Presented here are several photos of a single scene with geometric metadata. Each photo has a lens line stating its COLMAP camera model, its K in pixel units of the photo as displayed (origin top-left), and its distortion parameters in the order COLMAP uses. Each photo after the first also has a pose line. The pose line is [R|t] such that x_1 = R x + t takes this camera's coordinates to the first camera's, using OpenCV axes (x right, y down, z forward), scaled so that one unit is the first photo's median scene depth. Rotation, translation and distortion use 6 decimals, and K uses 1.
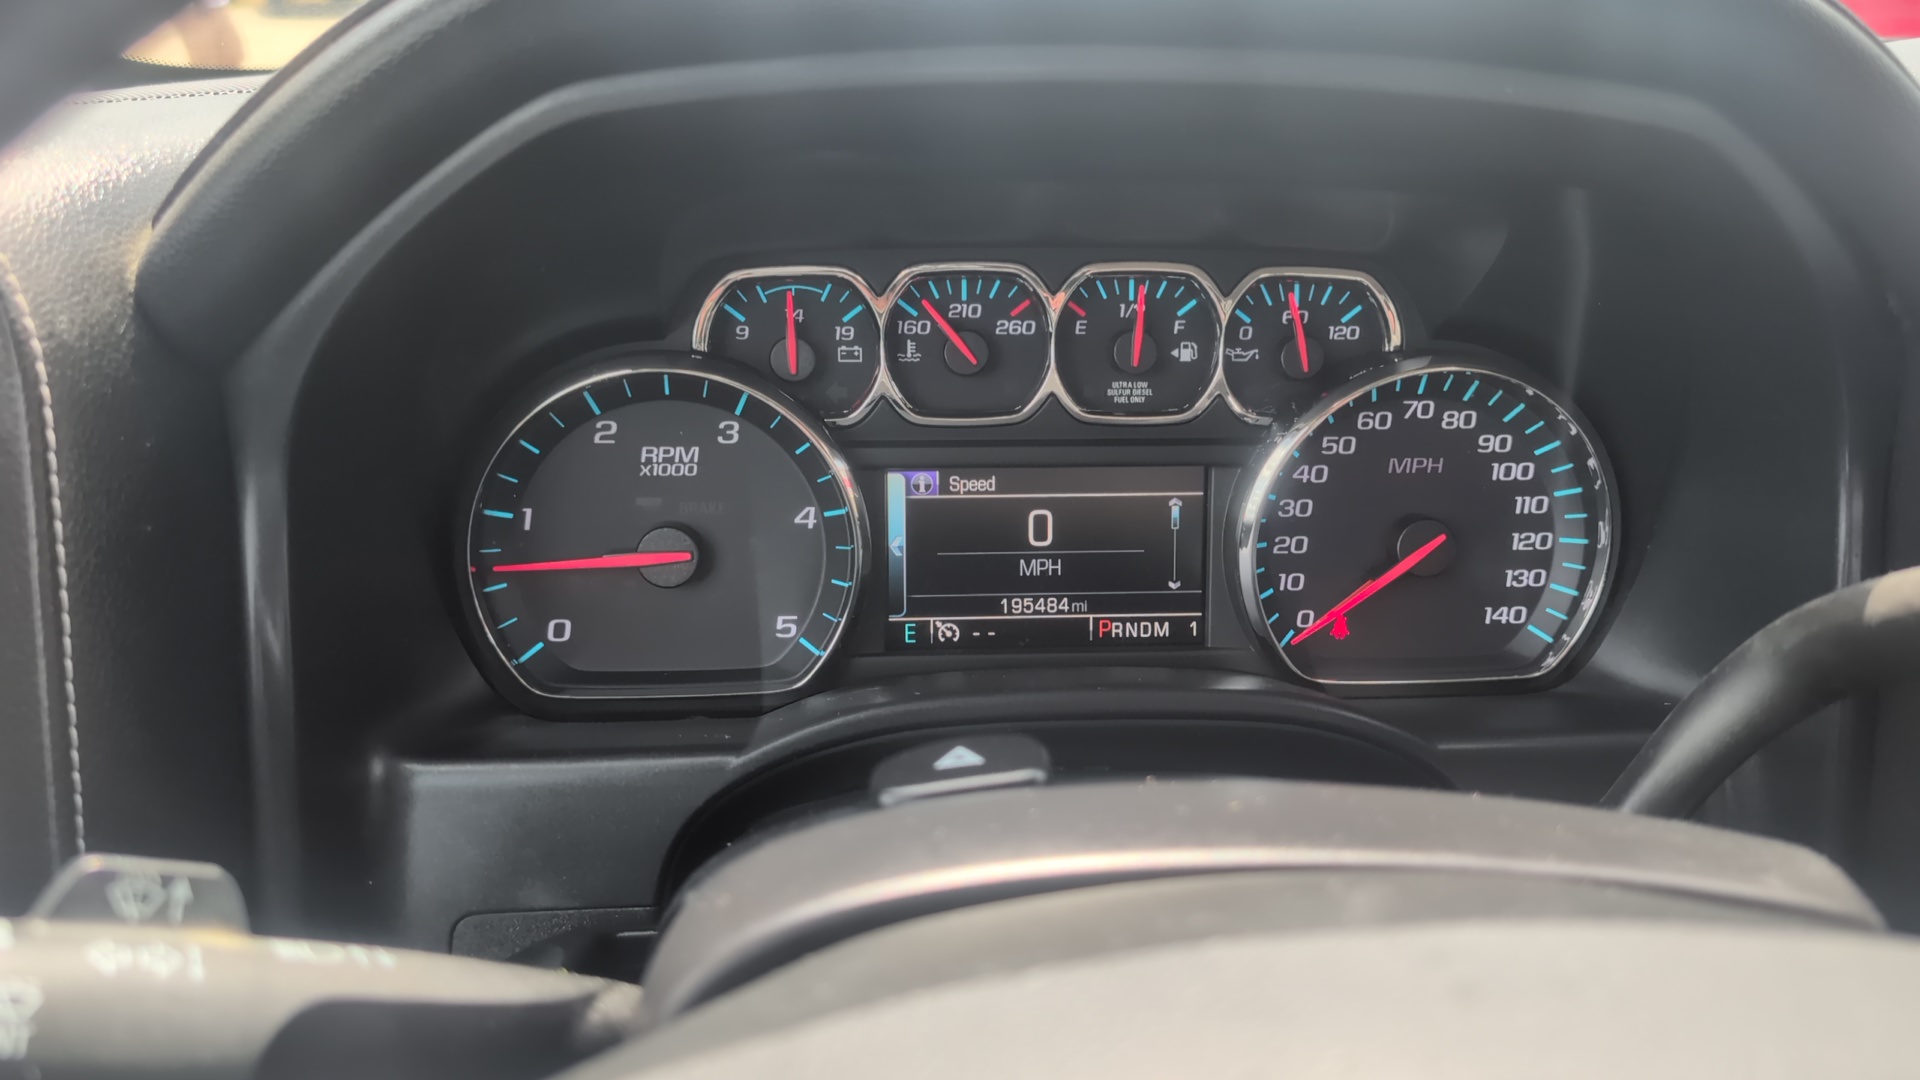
lens RADIAL K [[1595.5, 0, 965.5], [0, 1595.5, 567.4], [0, 0, 1]] dist [0.204550, -0.645030]
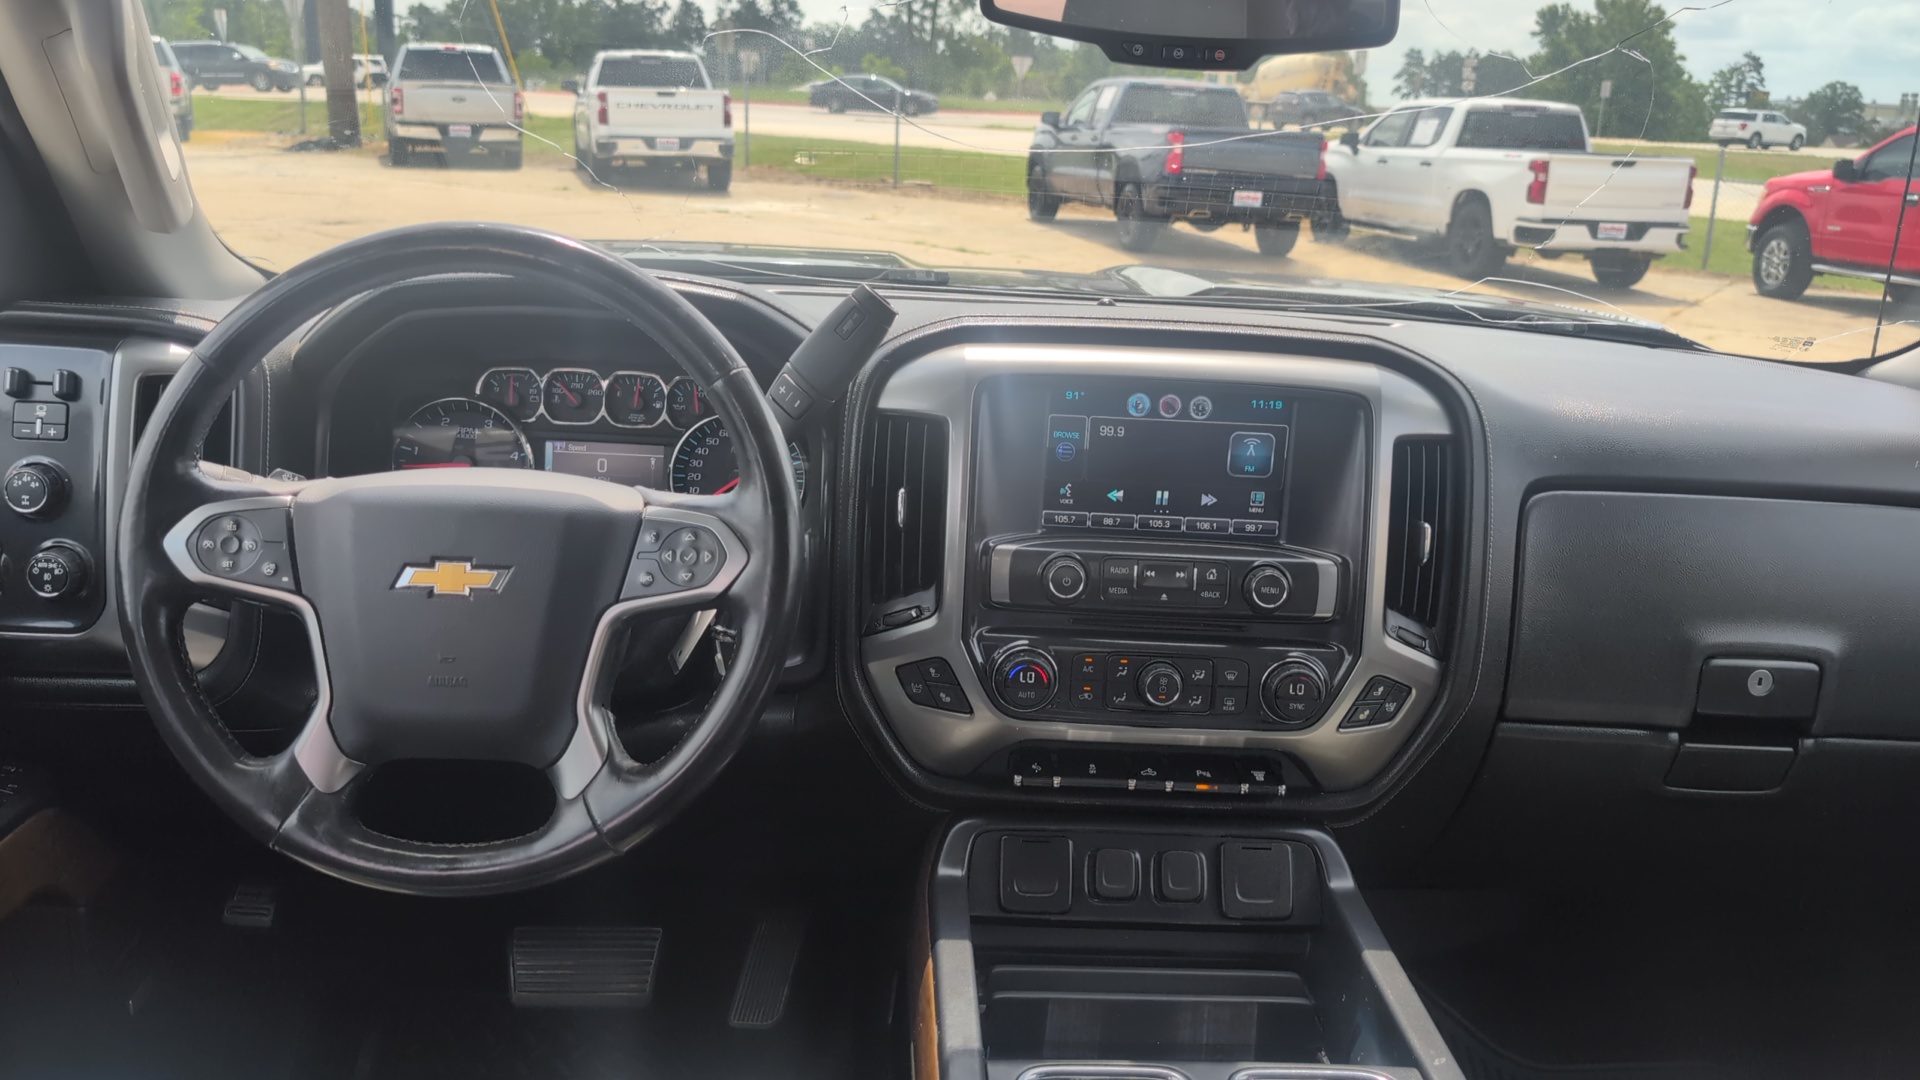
lens RADIAL K [[1625.4, 0, 964.2], [0, 1625.4, 533.1], [0, 0, 1]] dist [0.003032, -0.013601]
pose [[0.997121, 0.052400, -0.054803, 0.841056], [-0.057688, 0.993331, -0.099833, 0.339125], [0.049207, 0.102707, 0.993494, -1.758434]]
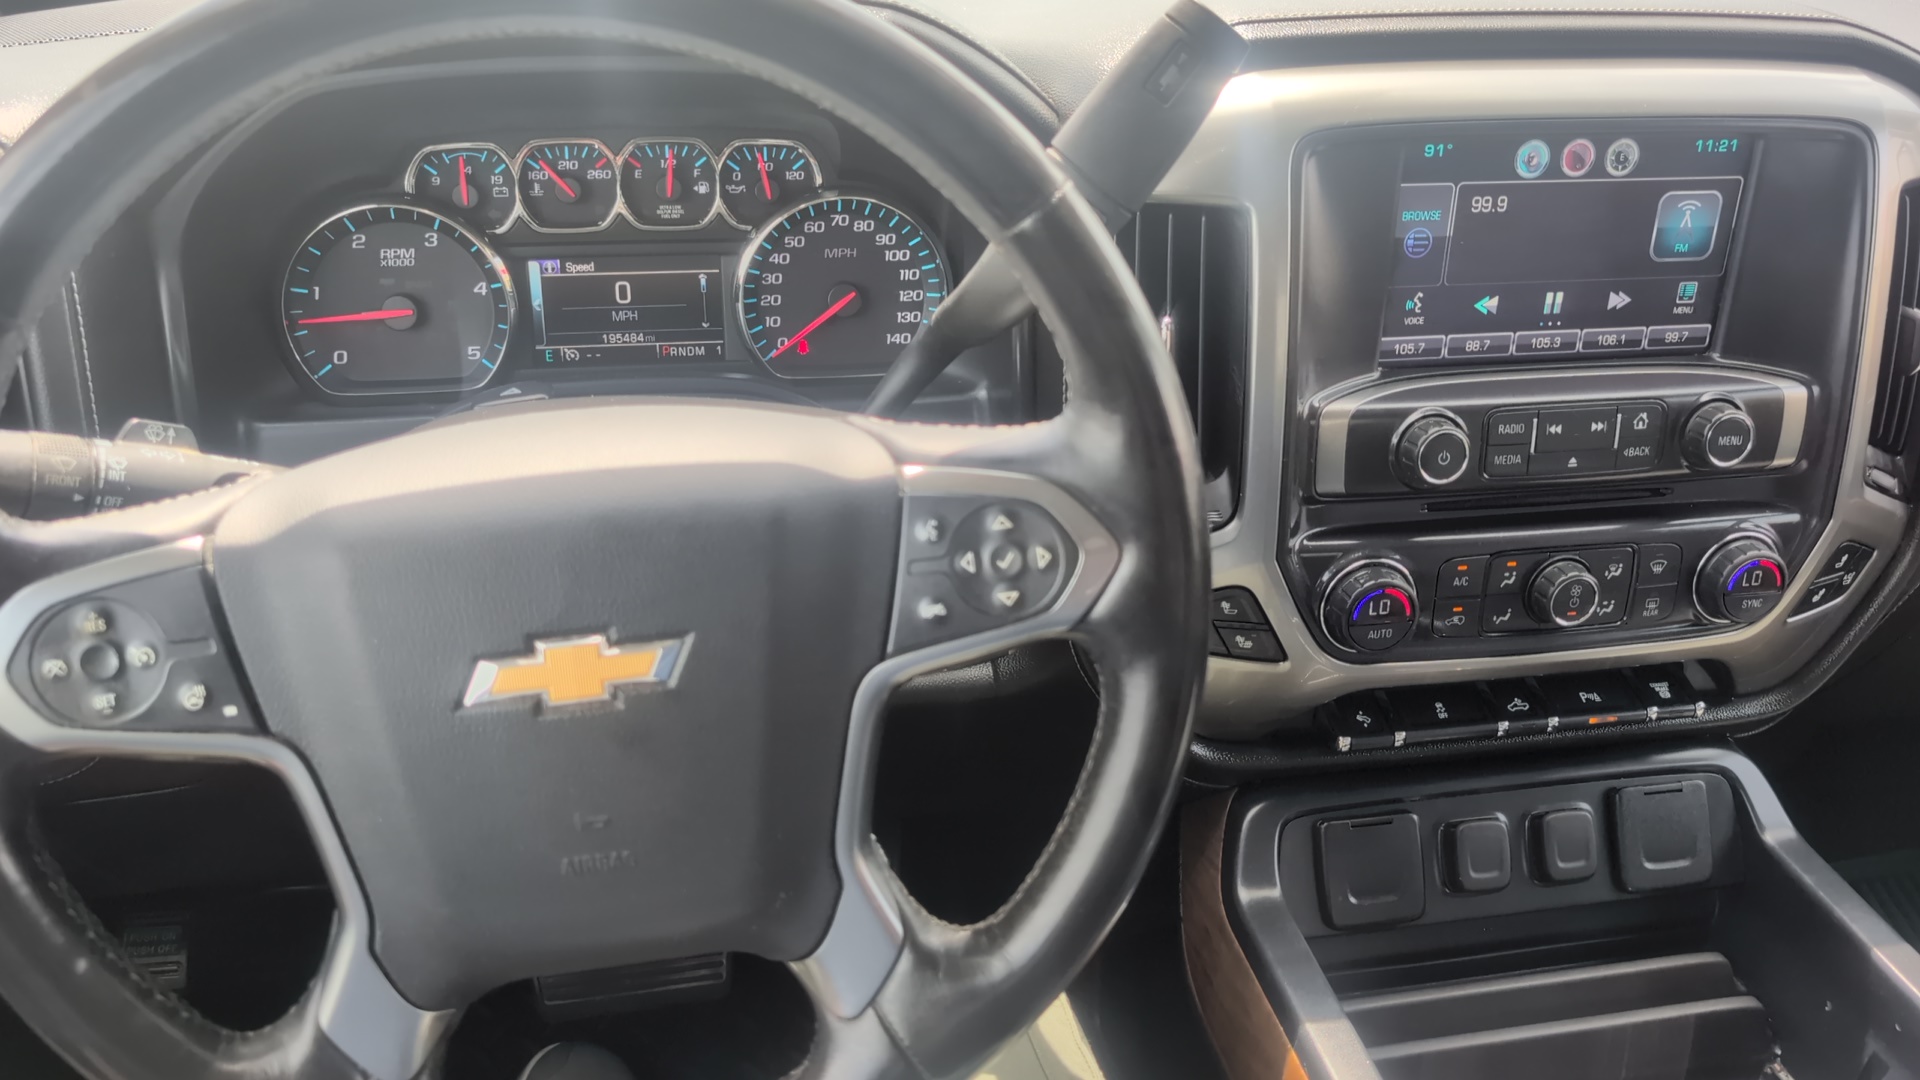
lens RADIAL K [[1617.2, 0, 968.8], [0, 1617.2, 554.8], [0, 0, 1]] dist [-0.001074, -0.006864]
pose [[0.996063, -0.030899, 0.083091, 0.269588], [0.019532, 0.990750, 0.134286, 0.029179], [-0.086472, -0.132134, 0.987453, -0.800925]]
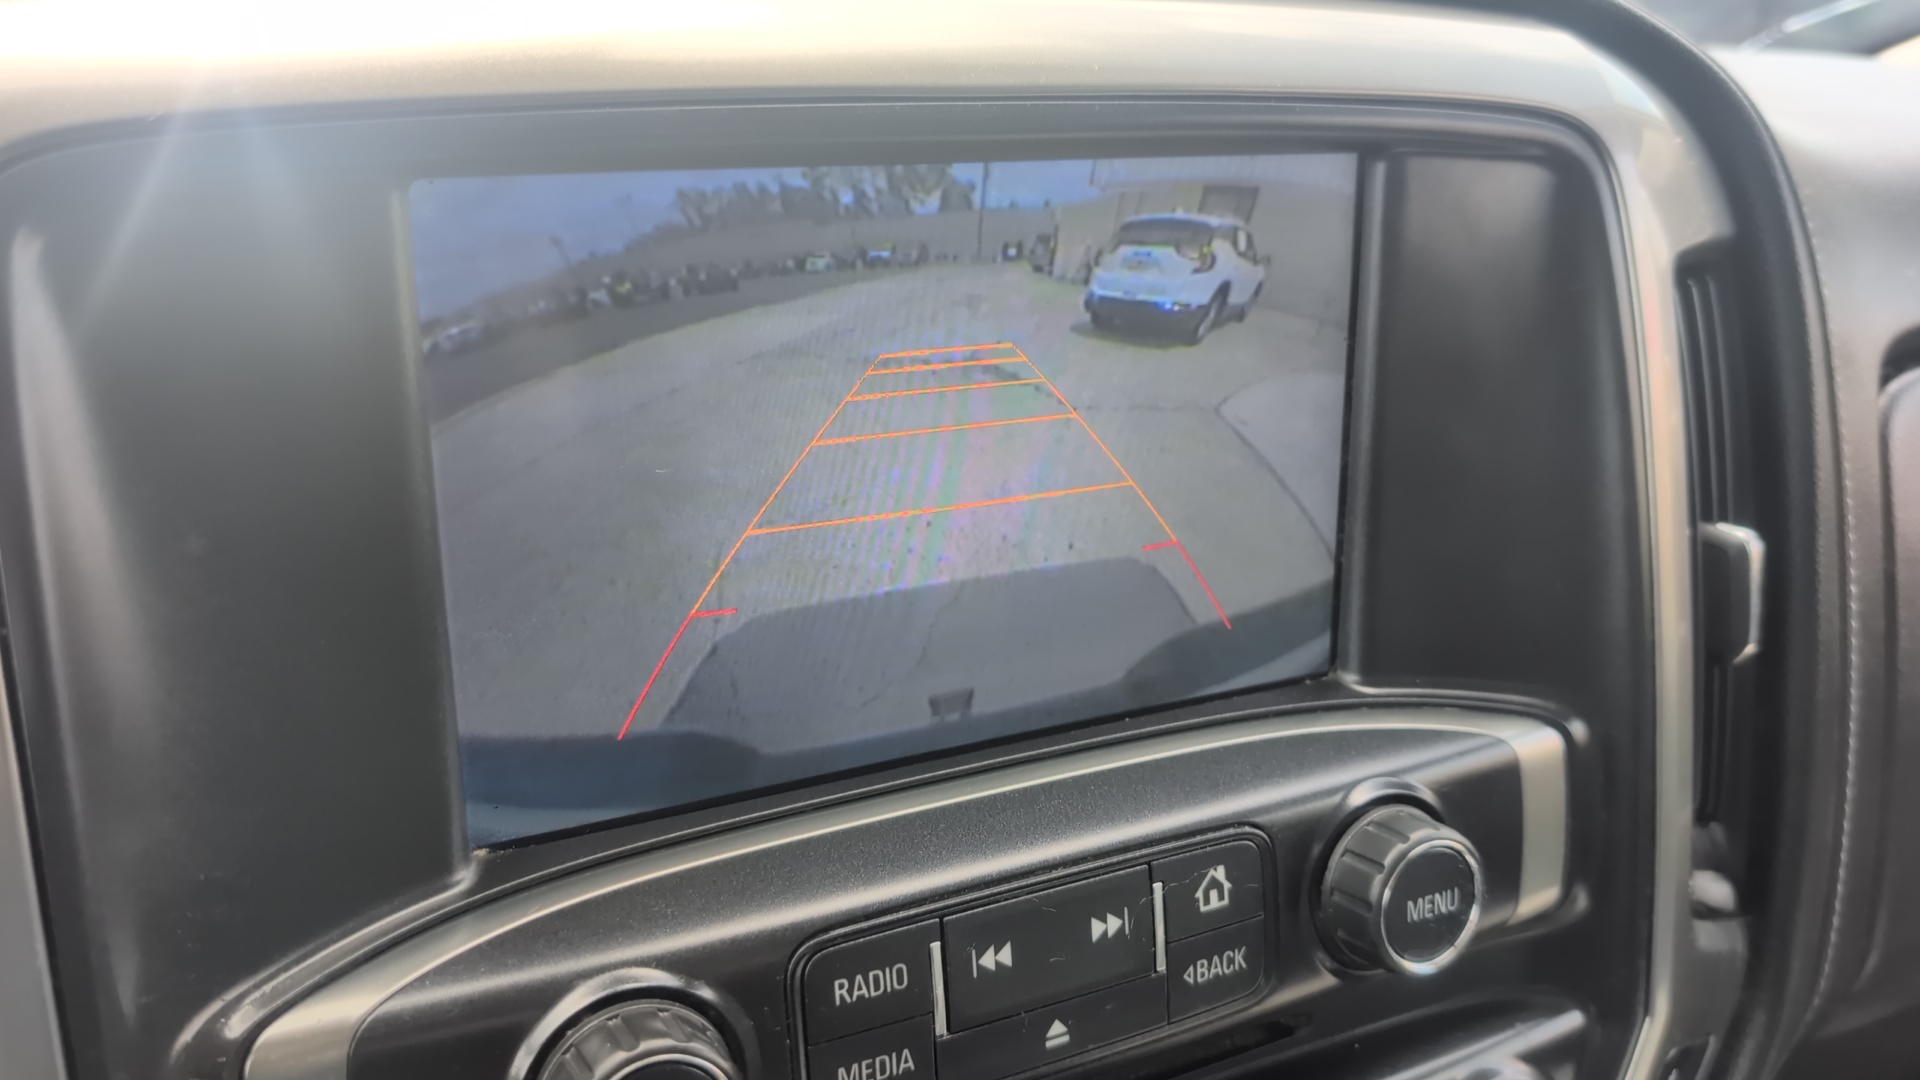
lens RADIAL K [[1625.4, 0, 964.2], [0, 1625.4, 533.1], [0, 0, 1]] dist [0.003032, -0.013601]
pose [[0.938045, -0.115744, 0.326611, 0.810850], [0.121106, 0.992632, 0.003944, -0.022059], [-0.324661, 0.035855, 0.945151, 0.212287]]
